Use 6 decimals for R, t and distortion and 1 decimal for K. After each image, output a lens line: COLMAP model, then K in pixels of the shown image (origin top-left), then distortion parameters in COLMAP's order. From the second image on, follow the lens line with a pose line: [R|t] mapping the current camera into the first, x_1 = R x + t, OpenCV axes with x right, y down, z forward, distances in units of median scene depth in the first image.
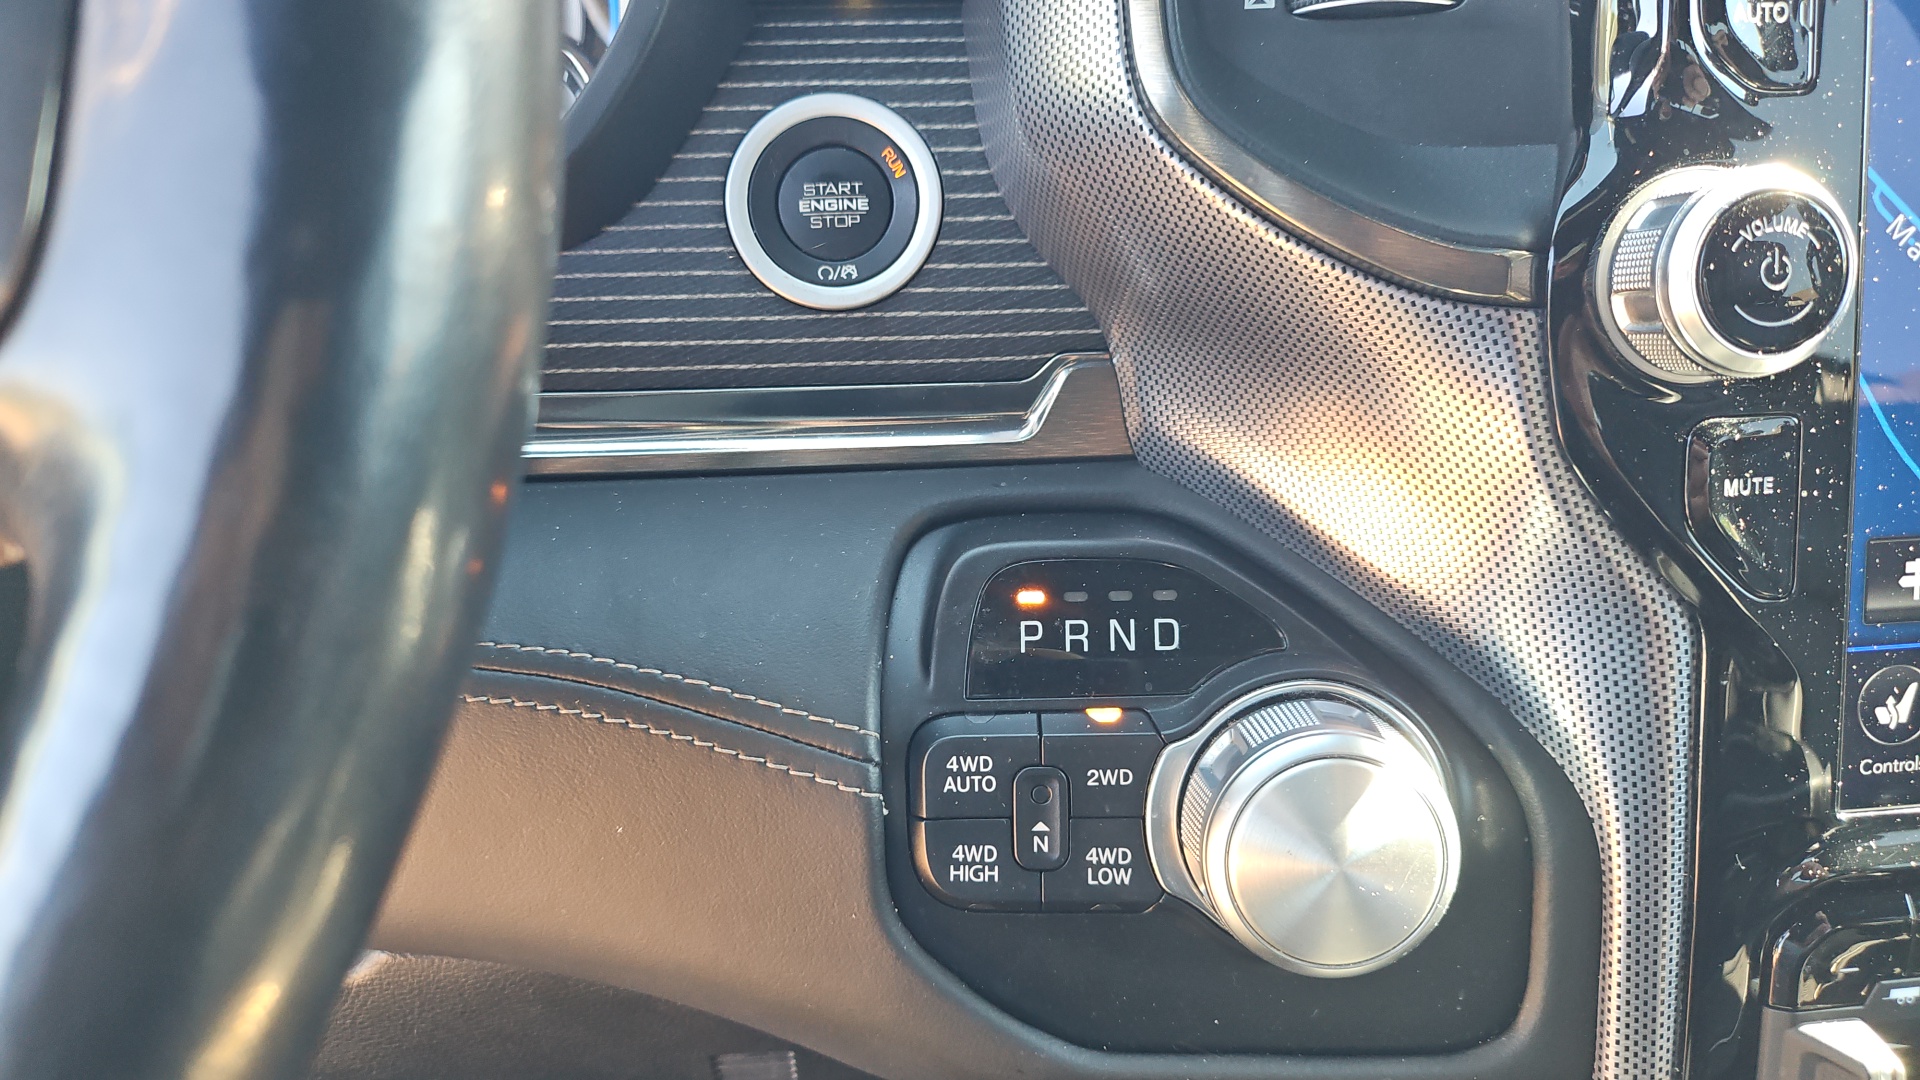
lens RADIAL K [[1377.1, 0, 982.2], [0, 1377.1, 582.2], [0, 0, 1]] dist [0.004511, -0.039751]
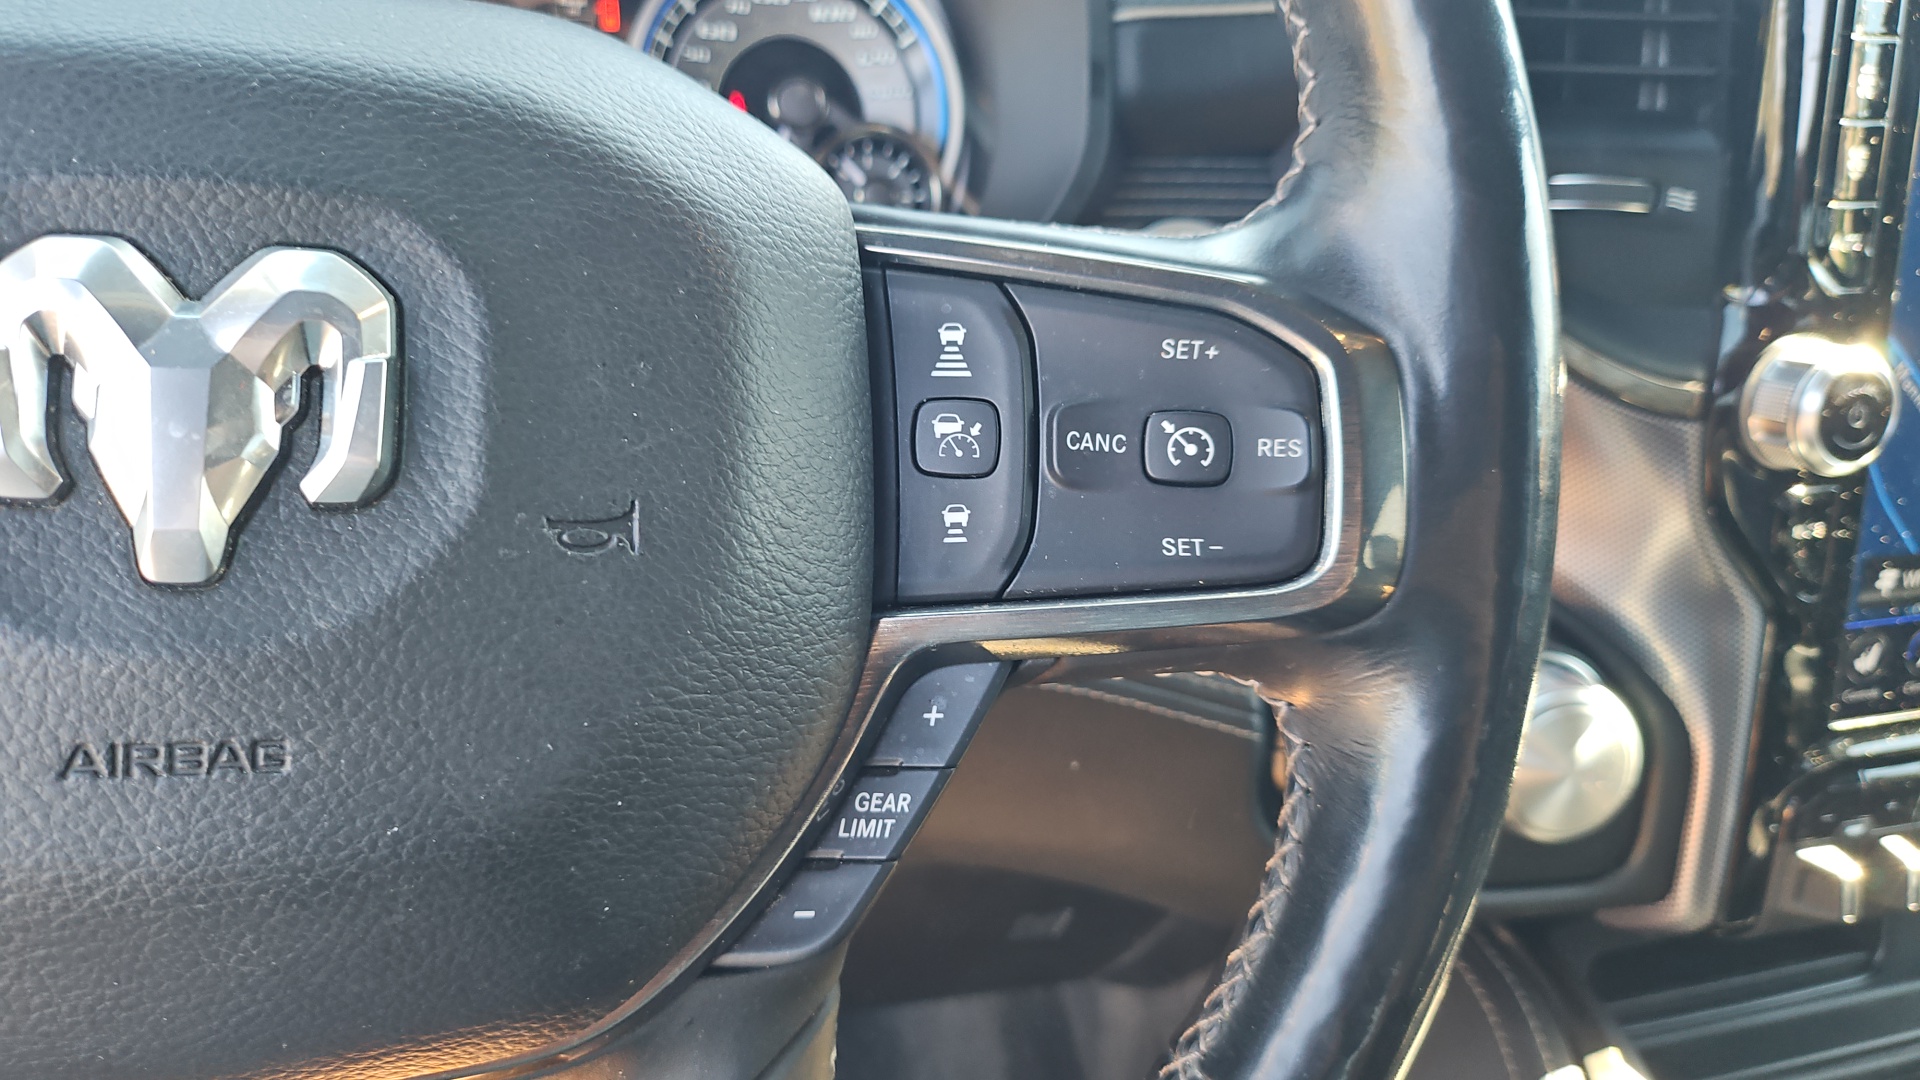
lens RADIAL K [[1377.1, 0, 982.2], [0, 1377.1, 582.2], [0, 0, 1]] dist [0.004511, -0.039751]
pose [[0.981978, -0.020395, 0.187894, -0.641672], [0.001645, 0.995045, 0.099410, -0.155744], [-0.188991, -0.097309, 0.977146, -0.370603]]
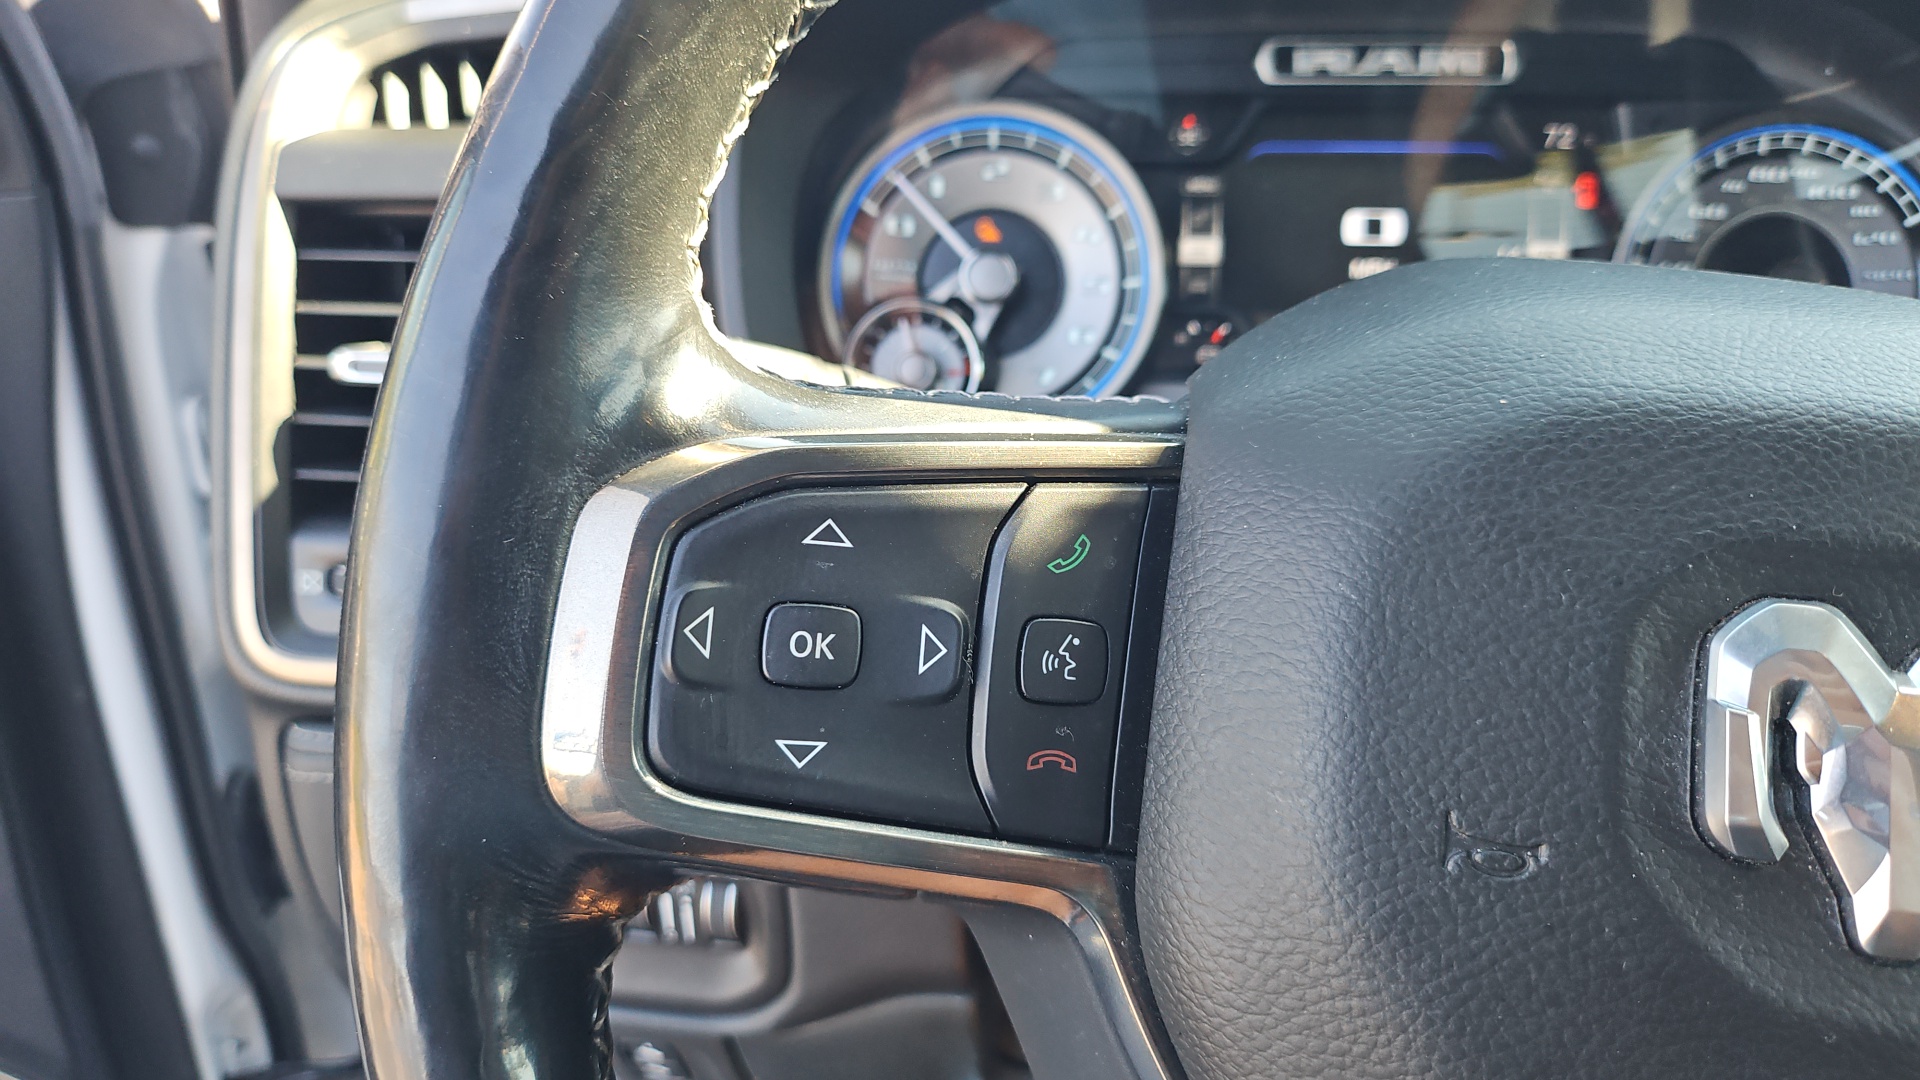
lens RADIAL K [[1348.5, 0, 952.1], [0, 1348.5, 506.5], [0, 0, 1]] dist [-0.000897, -0.004556]
pose [[0.985261, 0.085856, -0.147954, -1.218912], [-0.081201, 0.996002, 0.037228, -0.289447], [0.150559, -0.024665, 0.988293, -0.329383]]
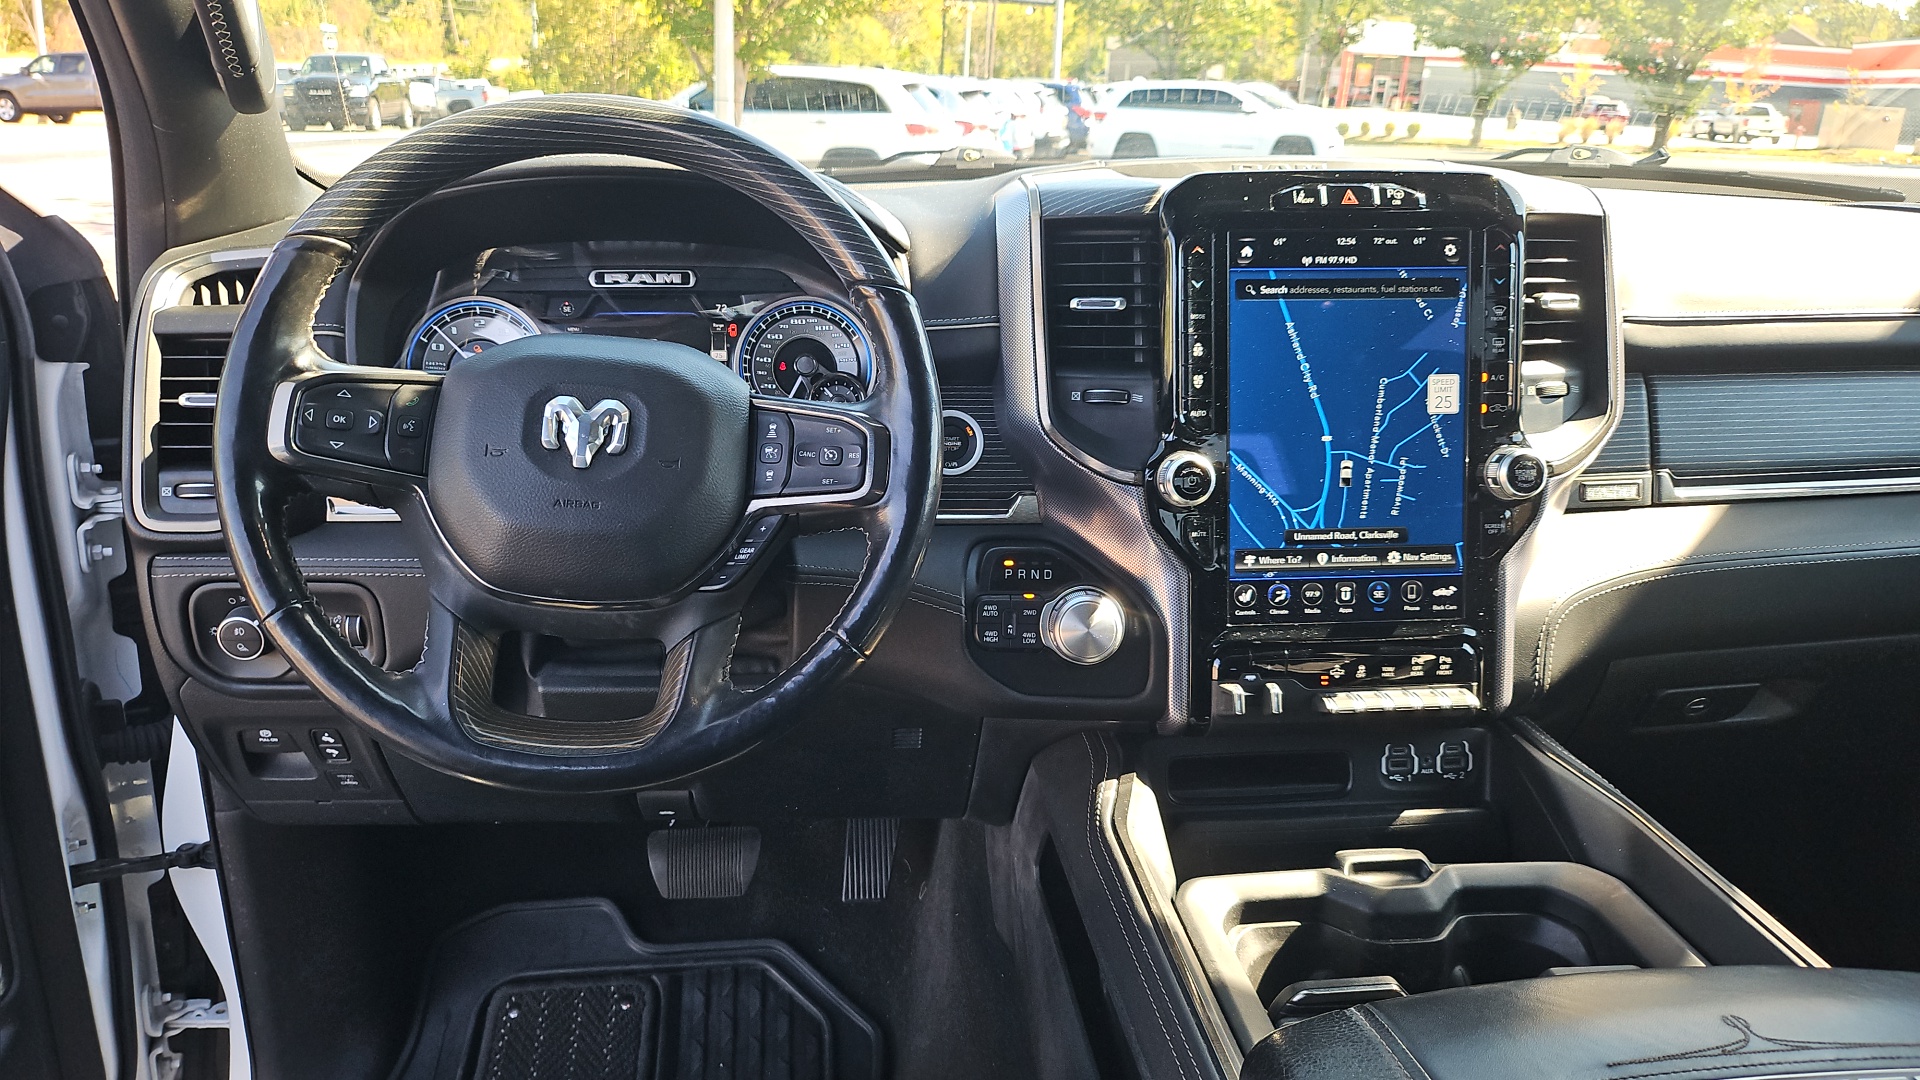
lens RADIAL K [[1347.7, 0, 960.0], [0, 1347.7, 540.0], [0, 0, 1]] dist [0.052652, -0.058541]
pose [[0.999548, 0.029123, 0.007473, -0.117656], [-0.028286, 0.995111, -0.094626, 0.287987], [-0.010192, 0.094372, 0.995485, -2.449727]]
